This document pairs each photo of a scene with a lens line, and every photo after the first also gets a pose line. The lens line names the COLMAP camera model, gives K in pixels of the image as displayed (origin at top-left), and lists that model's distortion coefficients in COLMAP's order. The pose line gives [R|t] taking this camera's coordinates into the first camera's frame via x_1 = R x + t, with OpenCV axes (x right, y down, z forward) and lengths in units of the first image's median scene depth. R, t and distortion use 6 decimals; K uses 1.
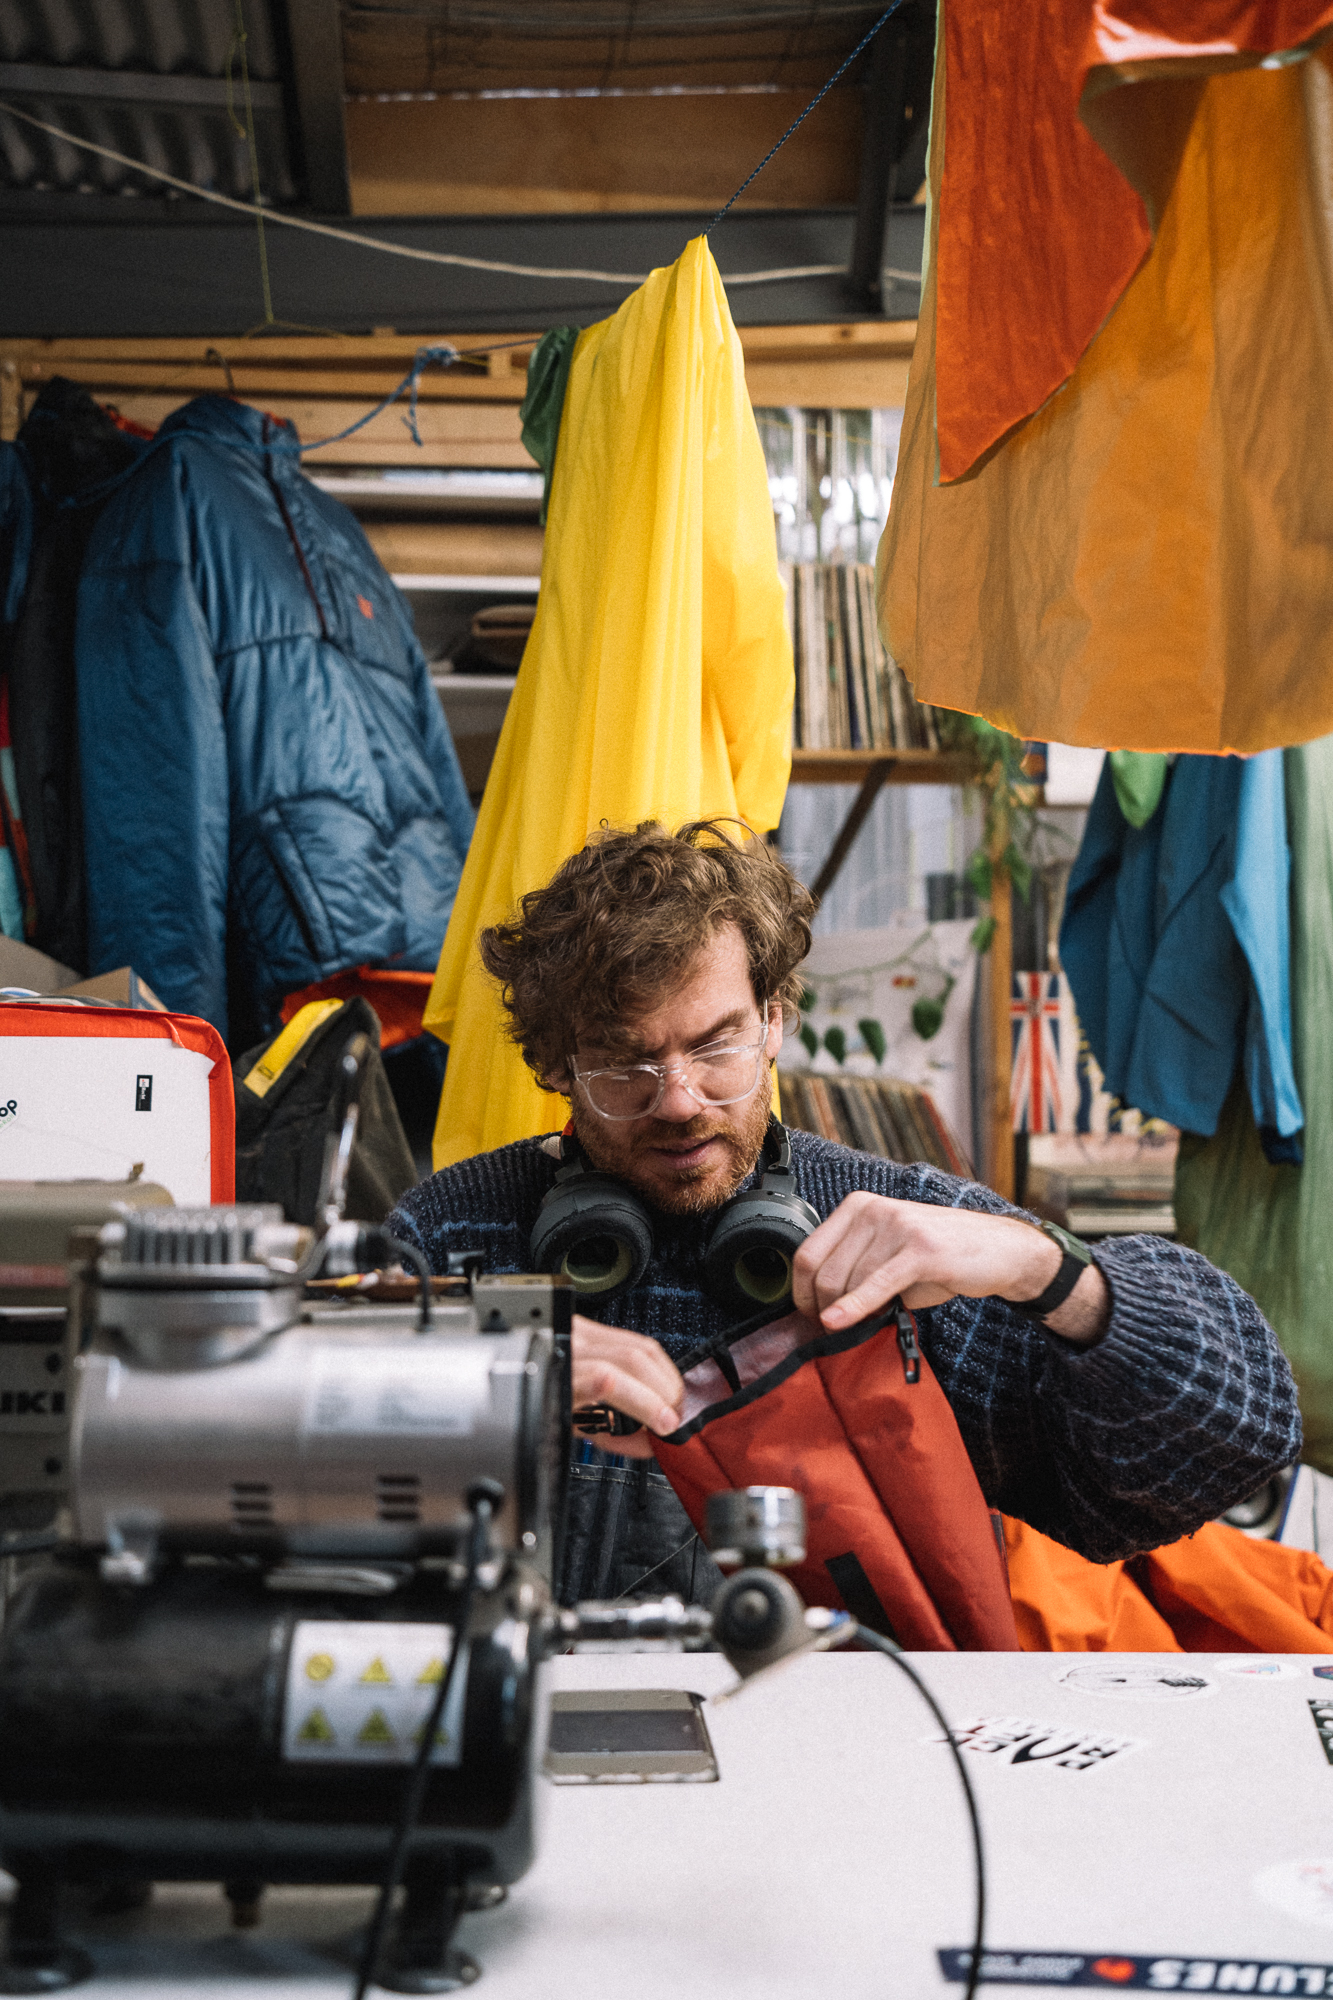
lens RADIAL K [[2549.9, 0, 666.5], [0, 2549.9, 1000.0], [0, 0, 1]] dist [0.130048, 0.028008]
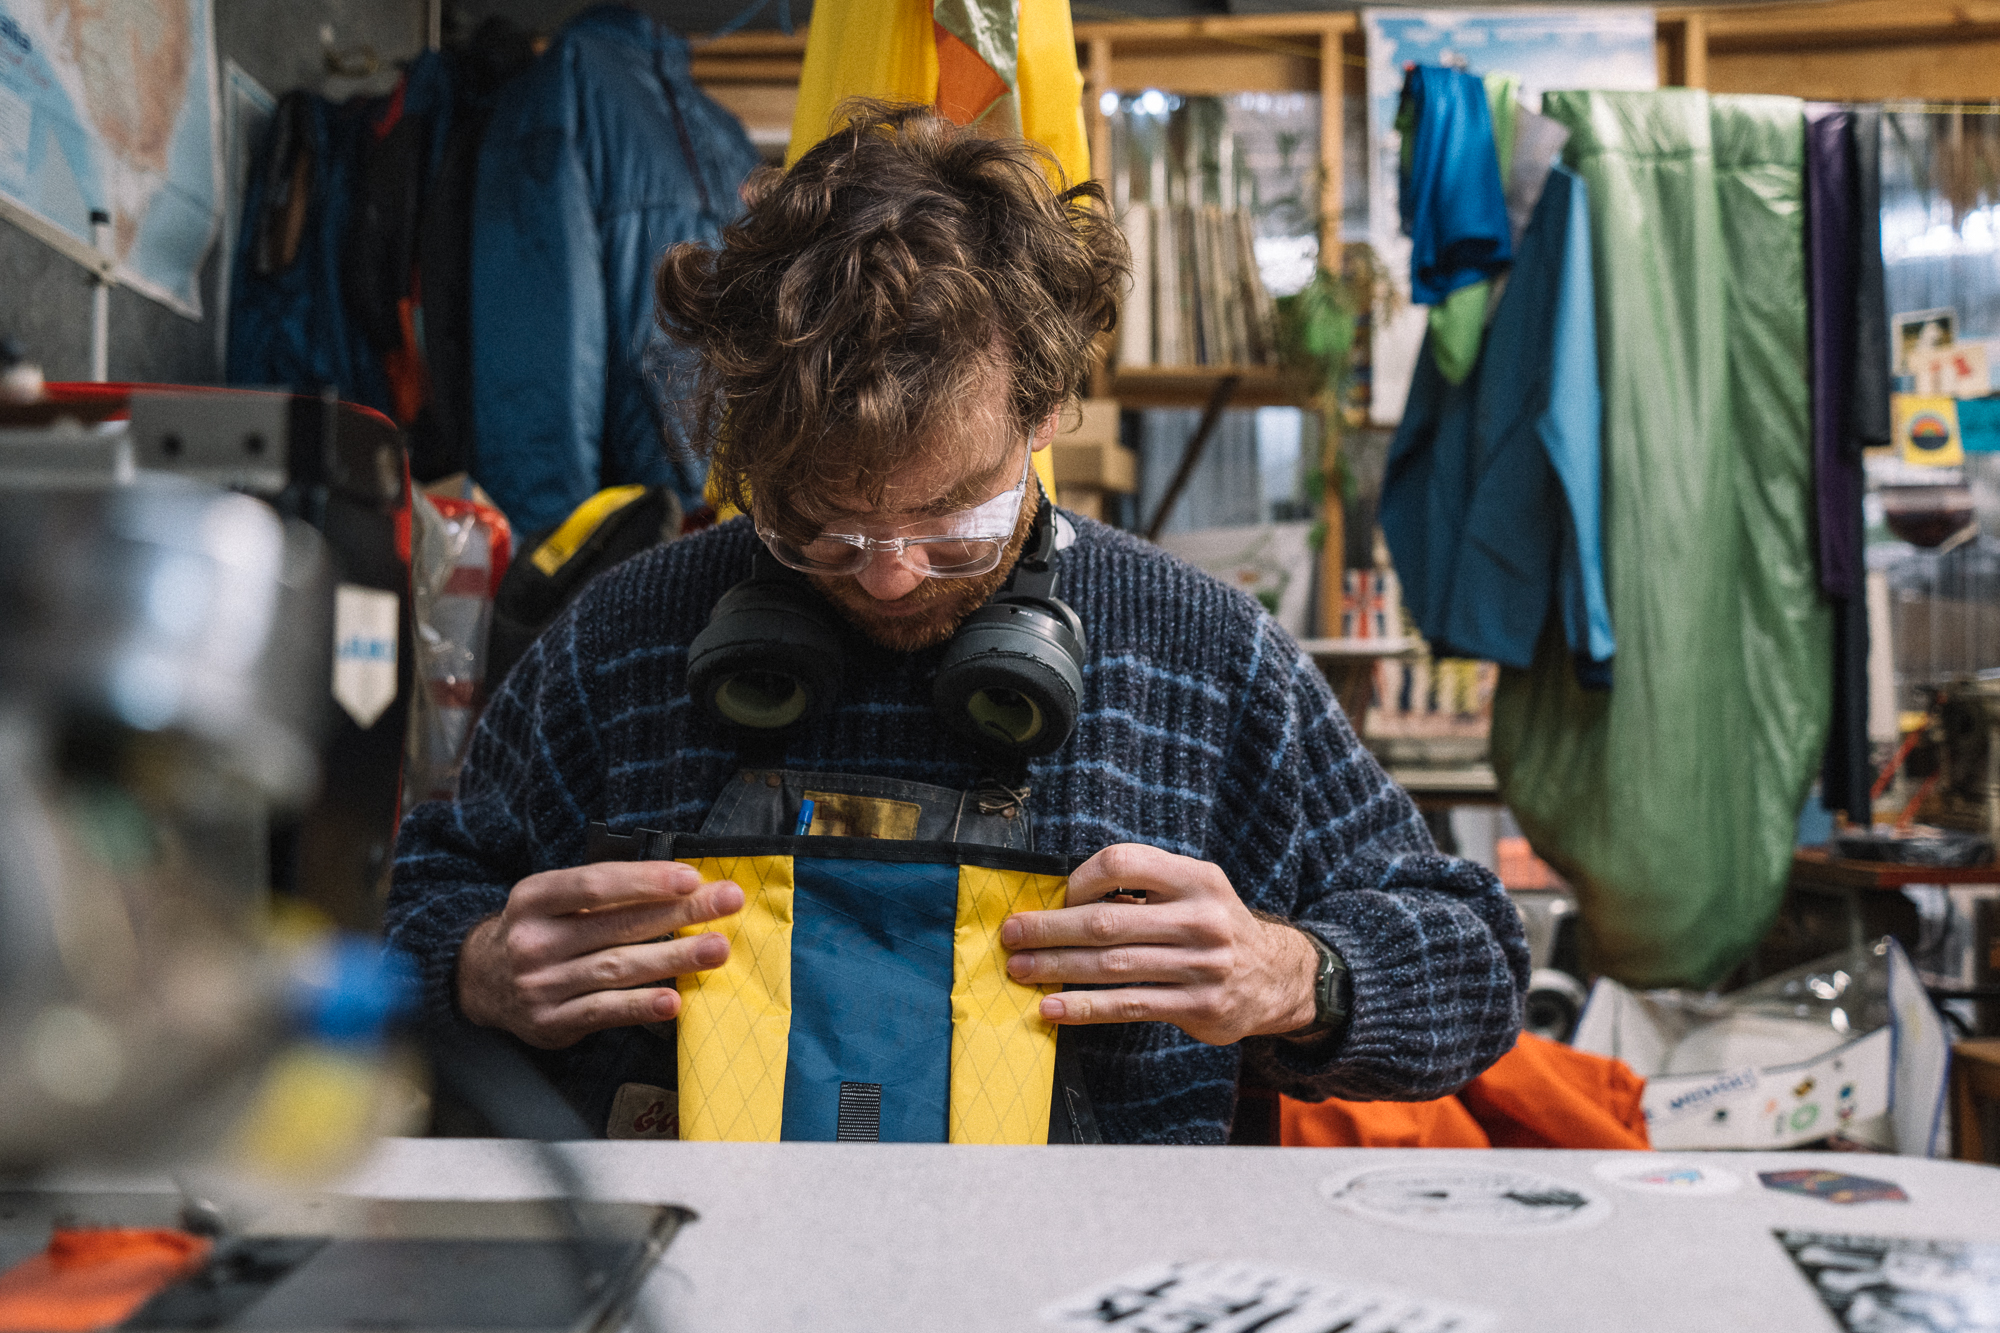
lens RADIAL K [[1751.3, 0, 1000.0], [0, 1751.3, 666.5], [0, 0, 1]] dist [-0.002825, 0.004833]
pose [[0.997615, 0.006261, -0.068744, 0.045221], [-0.008591, 0.999397, -0.033652, 0.076762], [0.068492, 0.034163, 0.997067, 0.260568]]
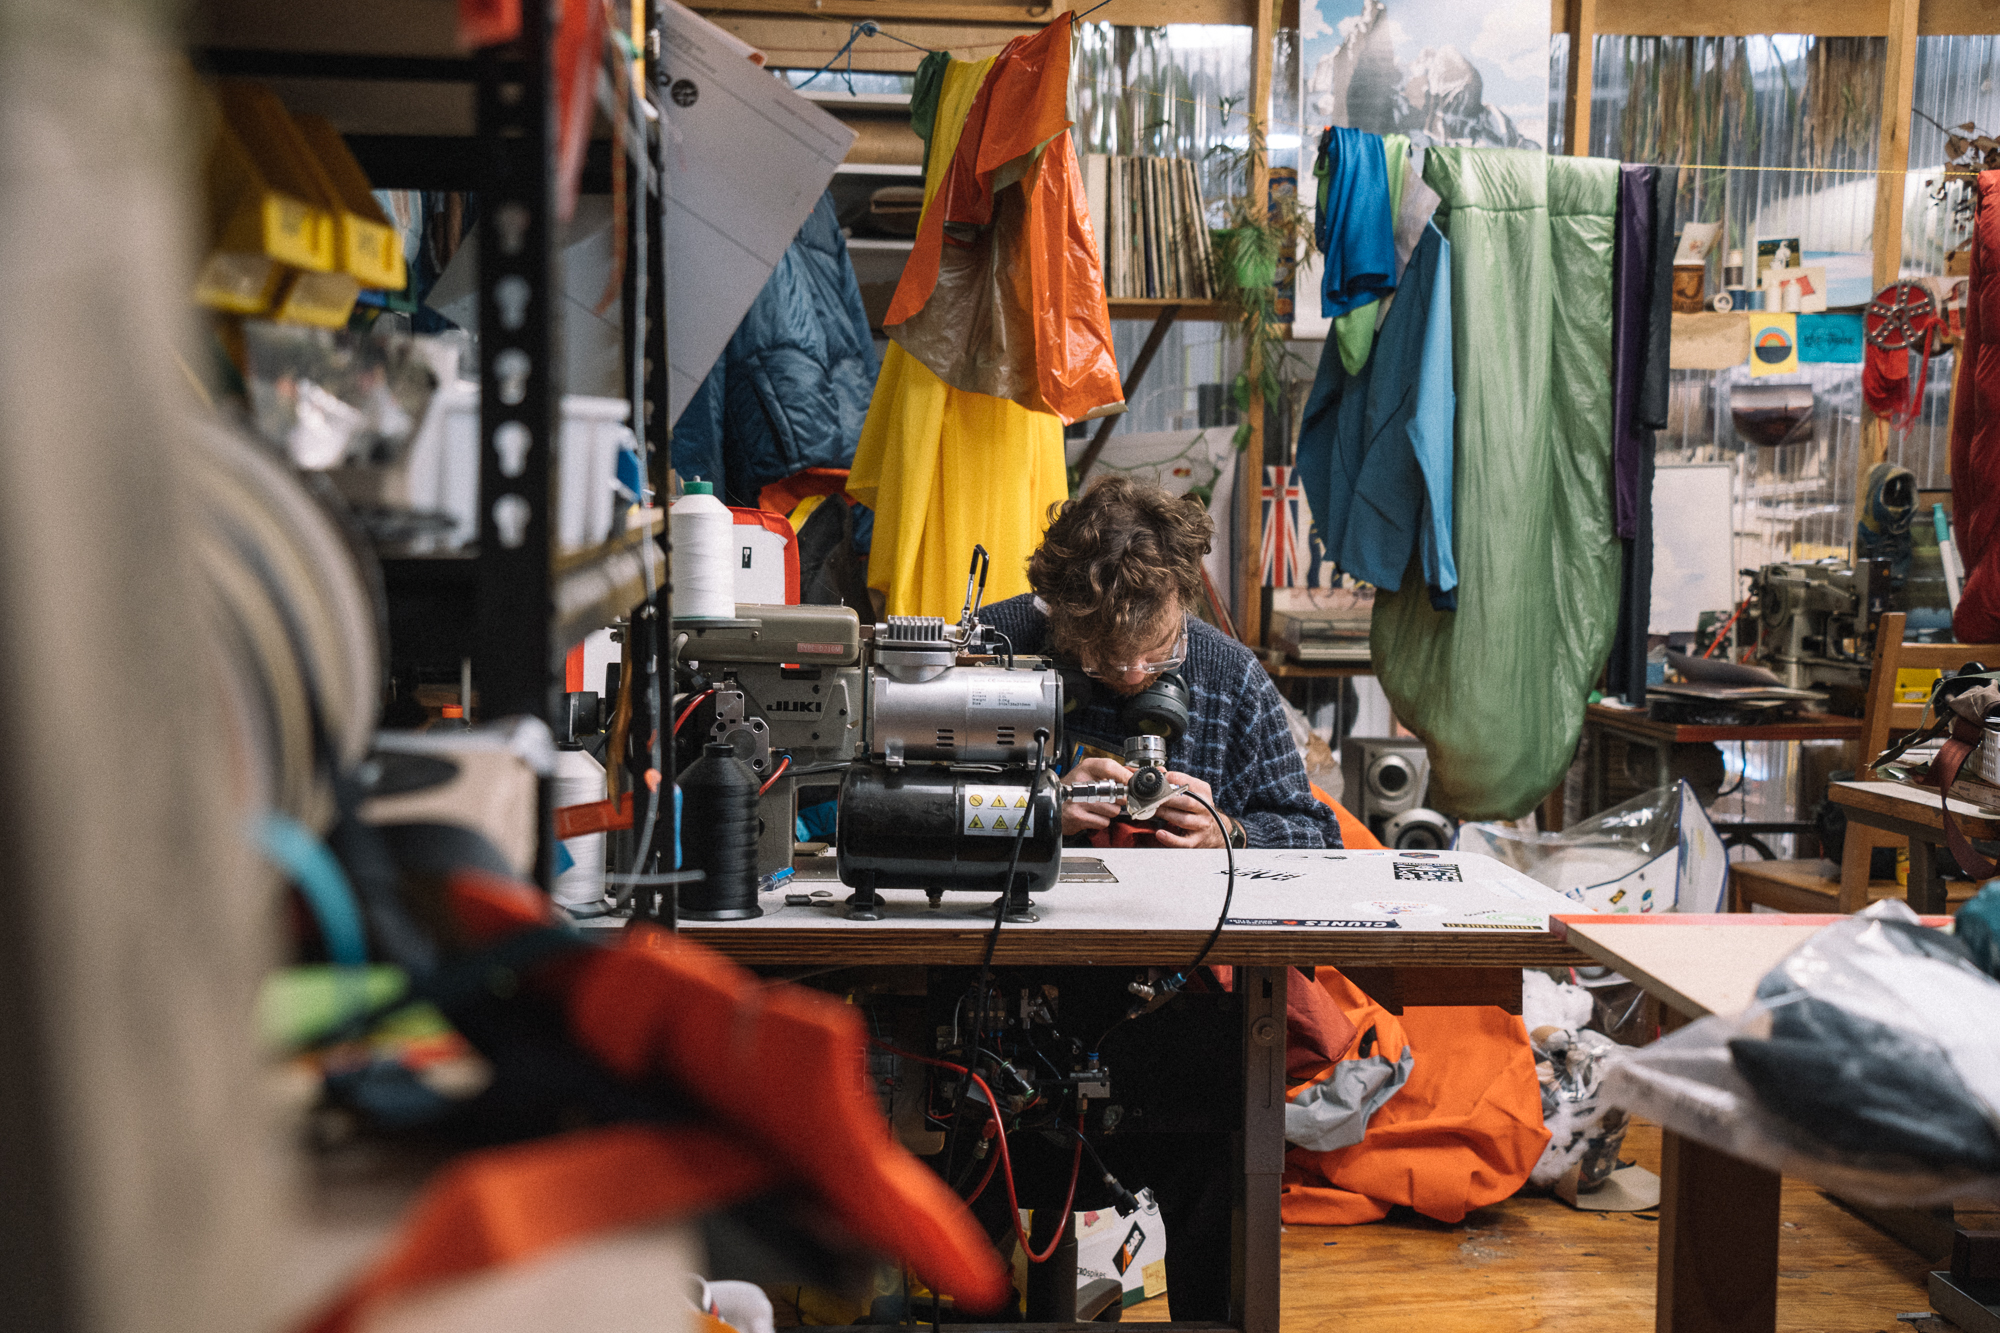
lens RADIAL K [[2755.8, 0, 1000.0], [0, 2755.8, 666.5], [0, 0, 1]] dist [0.210497, 0.002254]
pose [[0.999079, 0.012050, 0.041171, -0.074042], [-0.015419, 0.996470, 0.082521, -0.029419], [-0.040032, -0.083080, 0.995739, -0.540910]]
